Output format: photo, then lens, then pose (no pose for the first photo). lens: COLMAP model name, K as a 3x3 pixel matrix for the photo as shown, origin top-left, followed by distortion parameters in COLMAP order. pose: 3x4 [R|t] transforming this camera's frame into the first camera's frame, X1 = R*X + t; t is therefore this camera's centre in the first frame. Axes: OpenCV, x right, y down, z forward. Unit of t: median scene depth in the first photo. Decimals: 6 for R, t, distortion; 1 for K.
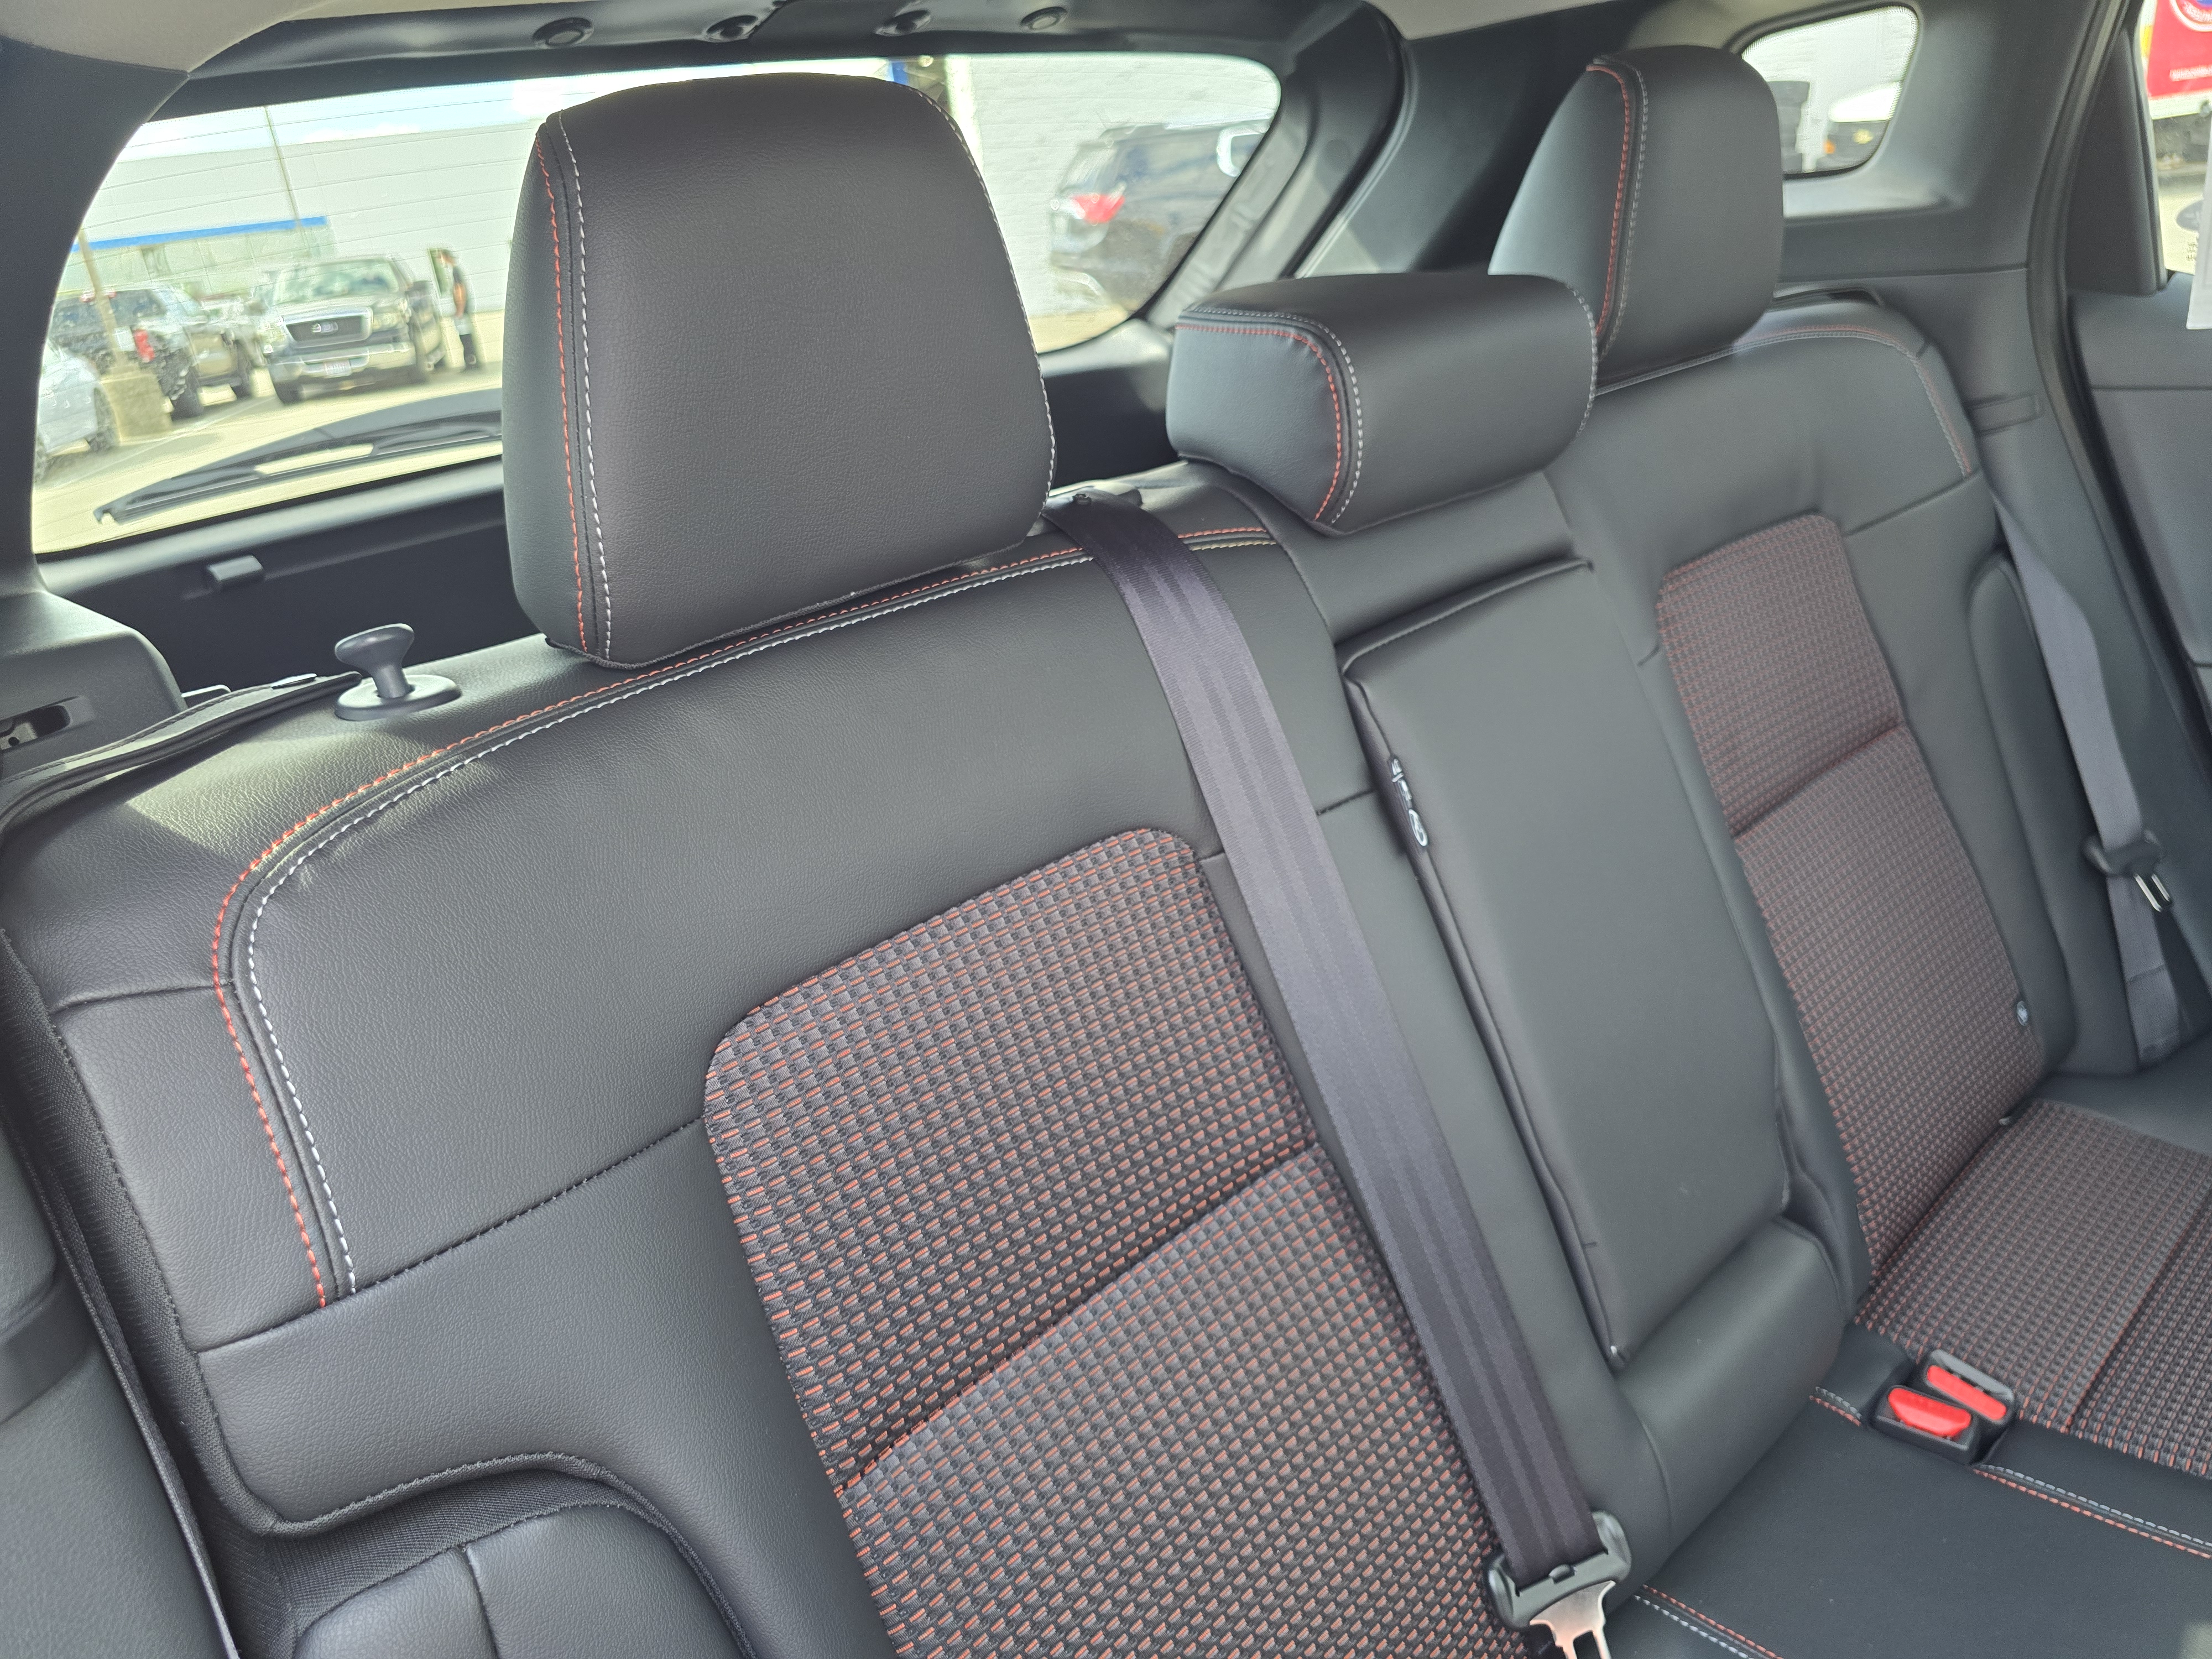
lens RADIAL K [[1493.3, 0, 1106.0], [0, 1493.3, 829.5], [0, 0, 1]] dist [0.012553, 0.000981]
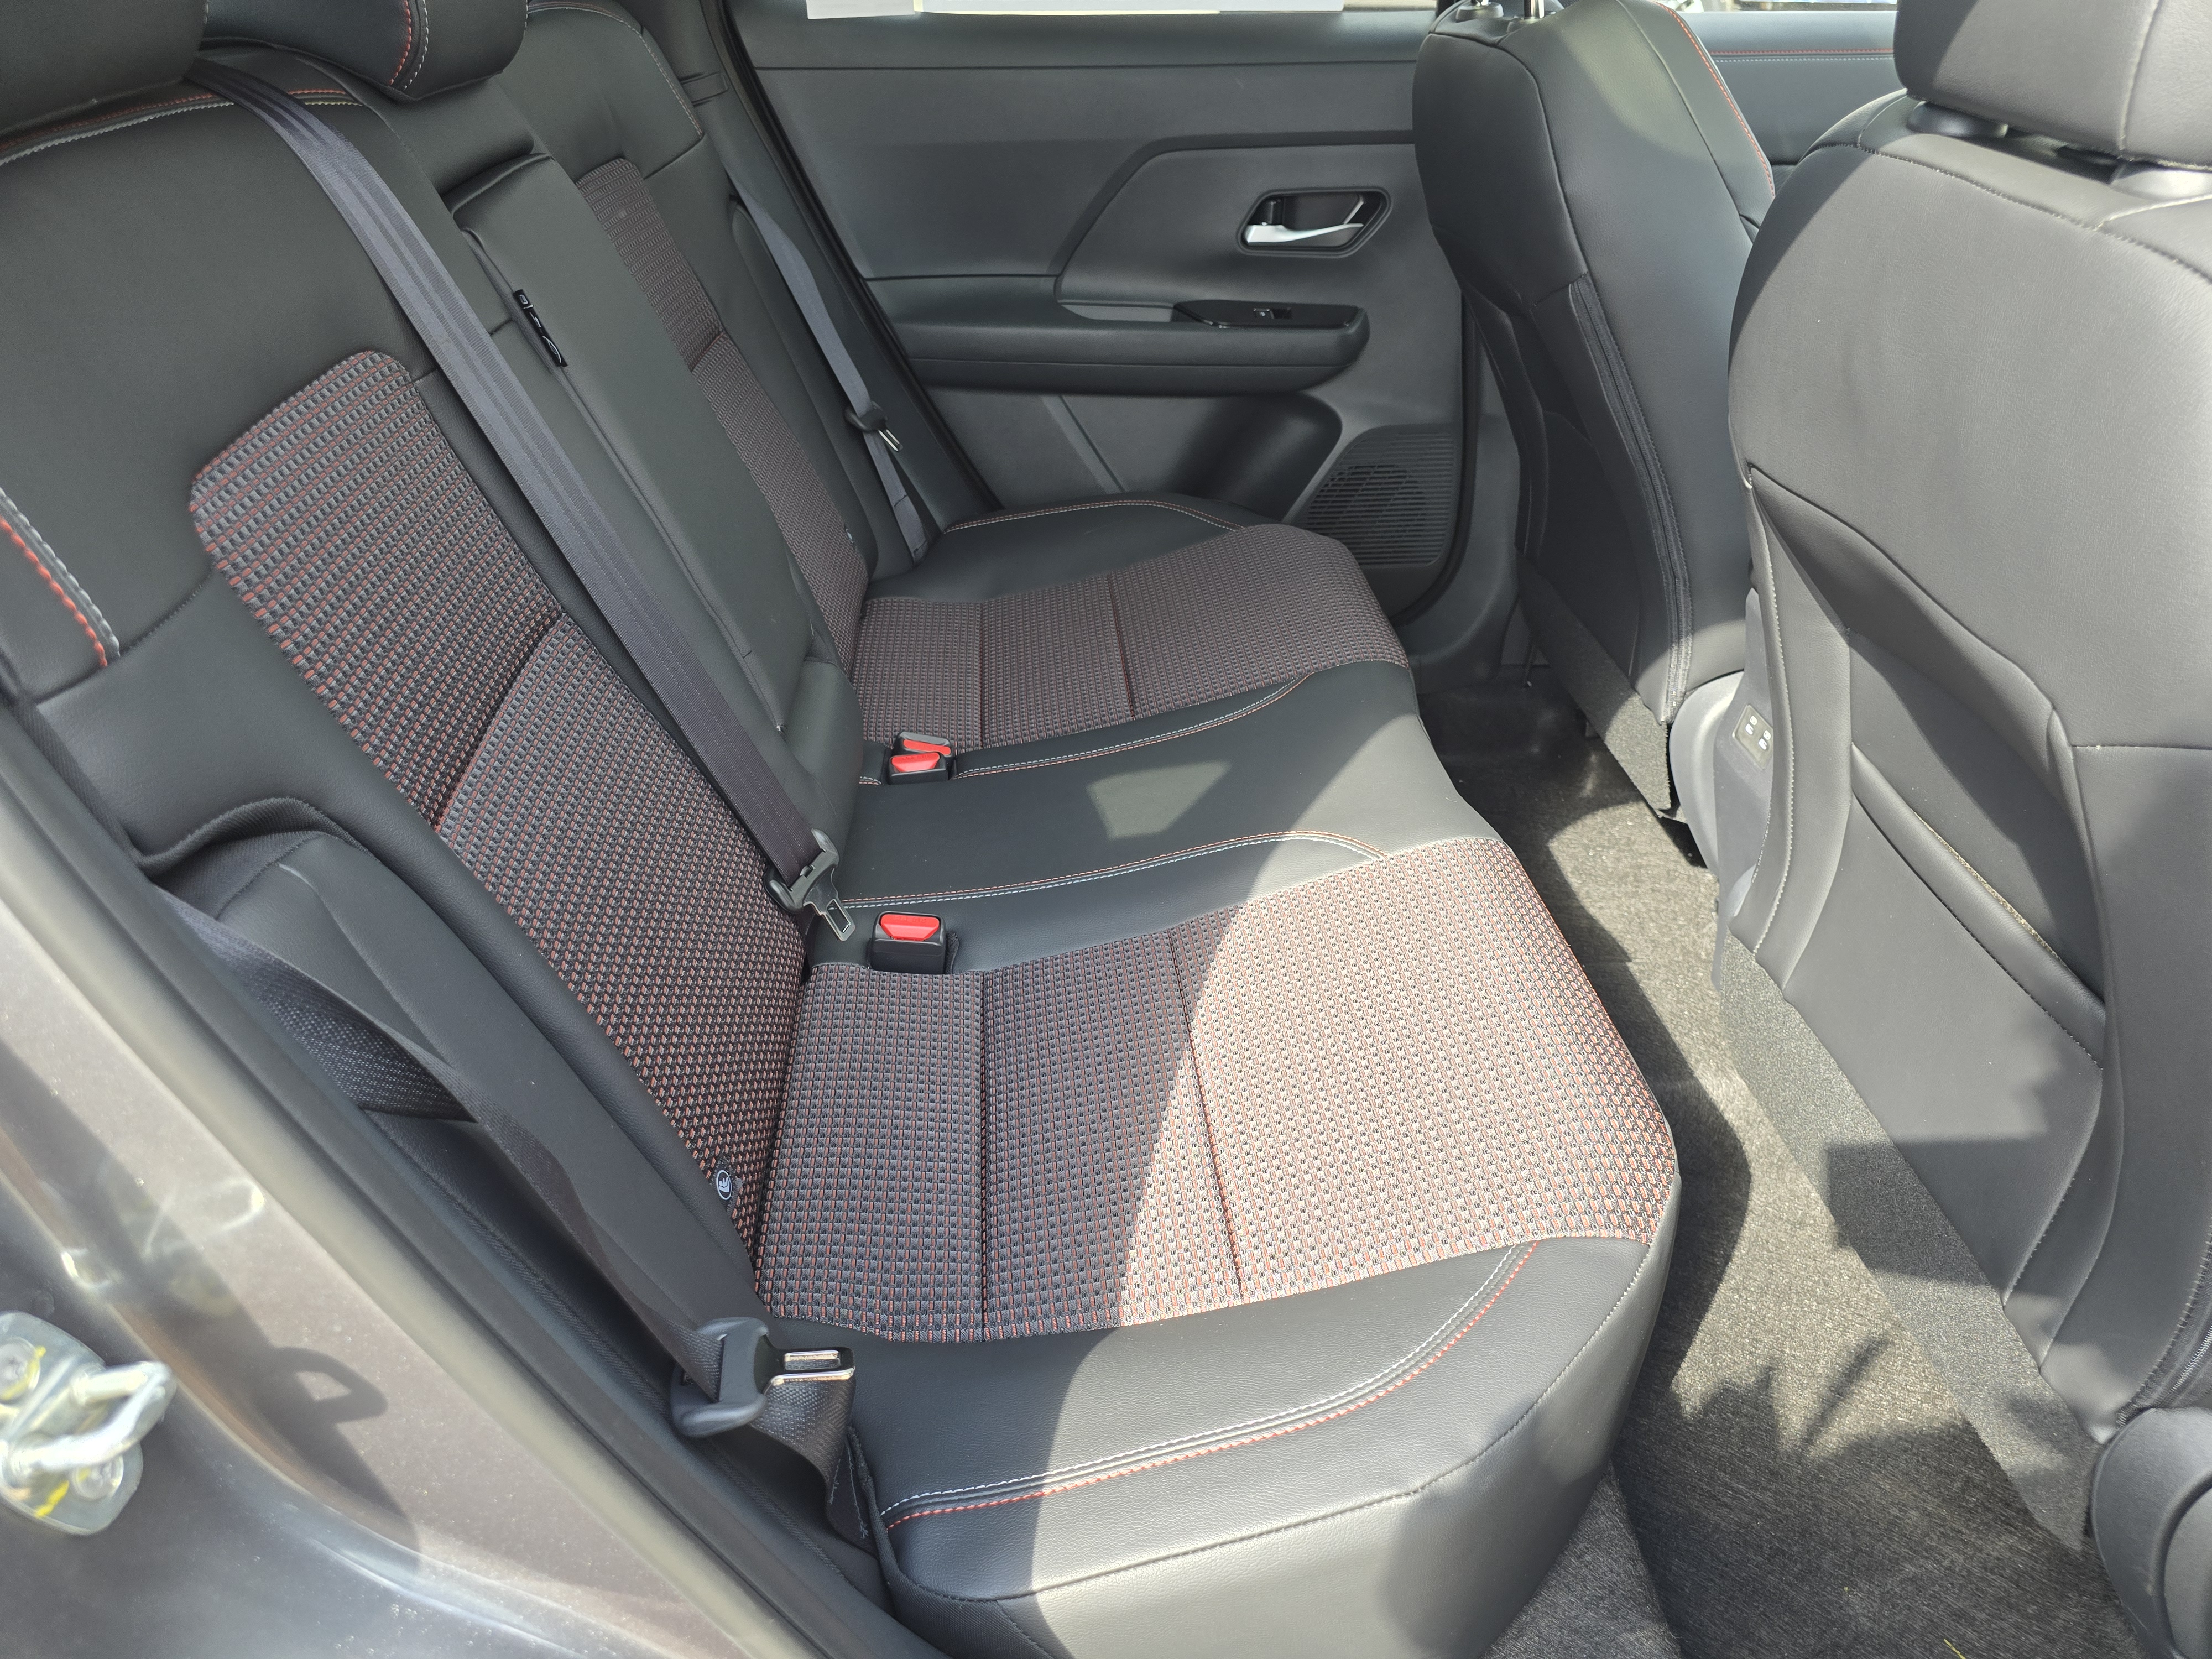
lens RADIAL K [[1493.3, 0, 1106.0], [0, 1493.3, 829.5], [0, 0, 1]] dist [0.012553, 0.000981]
pose [[0.623399, -0.323641, 0.711780, -0.407862], [0.243303, 0.945415, 0.216781, 0.170778], [-0.743087, 0.038037, 0.668113, -0.130741]]
